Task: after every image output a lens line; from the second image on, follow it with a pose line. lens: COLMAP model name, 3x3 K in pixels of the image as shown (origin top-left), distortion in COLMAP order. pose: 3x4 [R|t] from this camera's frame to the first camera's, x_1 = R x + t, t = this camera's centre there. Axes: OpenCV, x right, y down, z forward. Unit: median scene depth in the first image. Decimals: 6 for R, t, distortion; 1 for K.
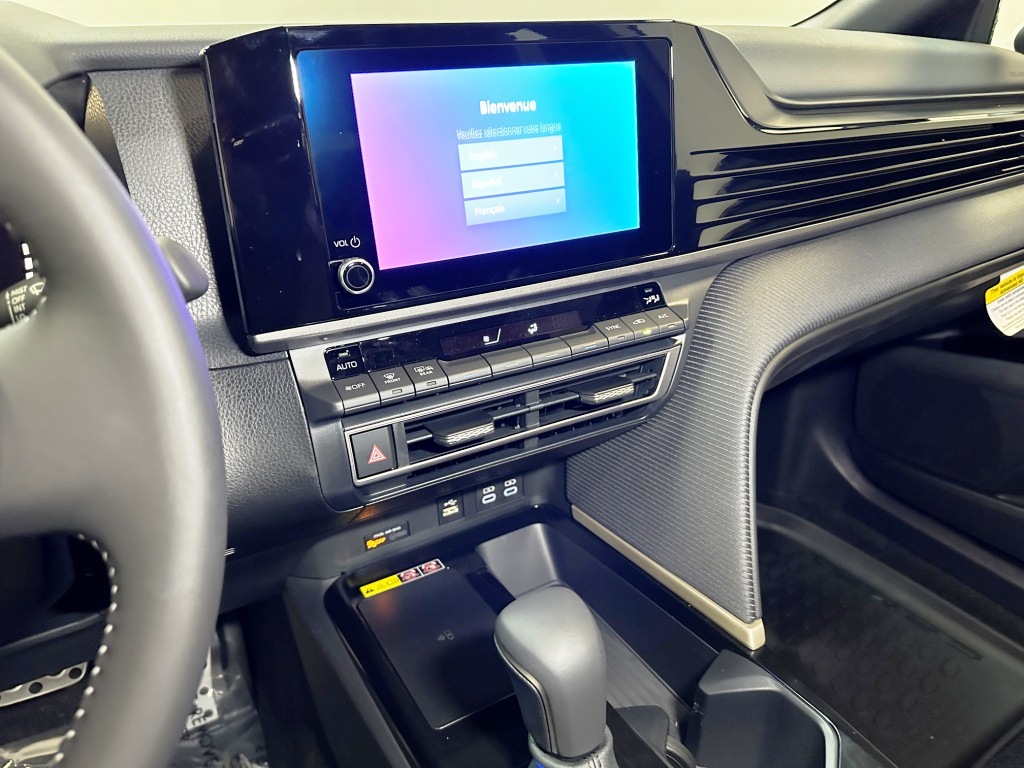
lens RADIAL K [[743.7, 0, 516.5], [0, 743.7, 386.0], [0, 0, 1]] dist [0.152514, -0.225461]
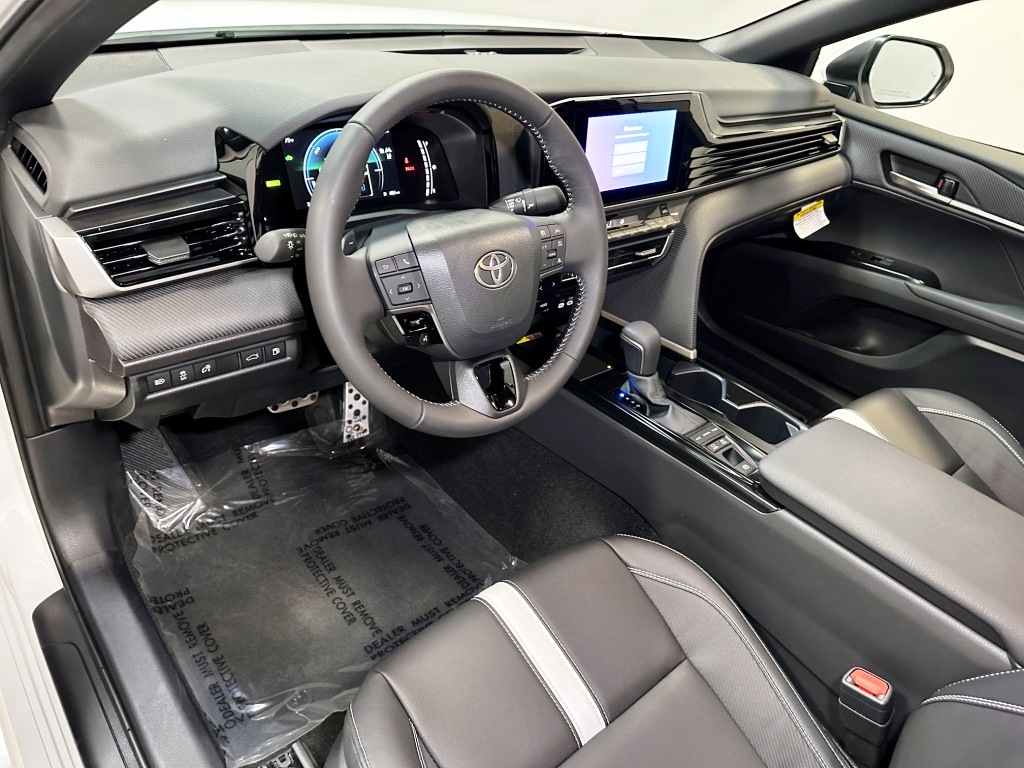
lens RADIAL K [[743.7, 0, 516.5], [0, 743.7, 386.0], [0, 0, 1]] dist [0.152514, -0.225461]
pose [[0.974539, 0.022823, 0.223053, -0.690575], [-0.056147, 0.987951, 0.144225, 0.095354], [-0.217074, -0.153077, 0.964078, -1.087362]]
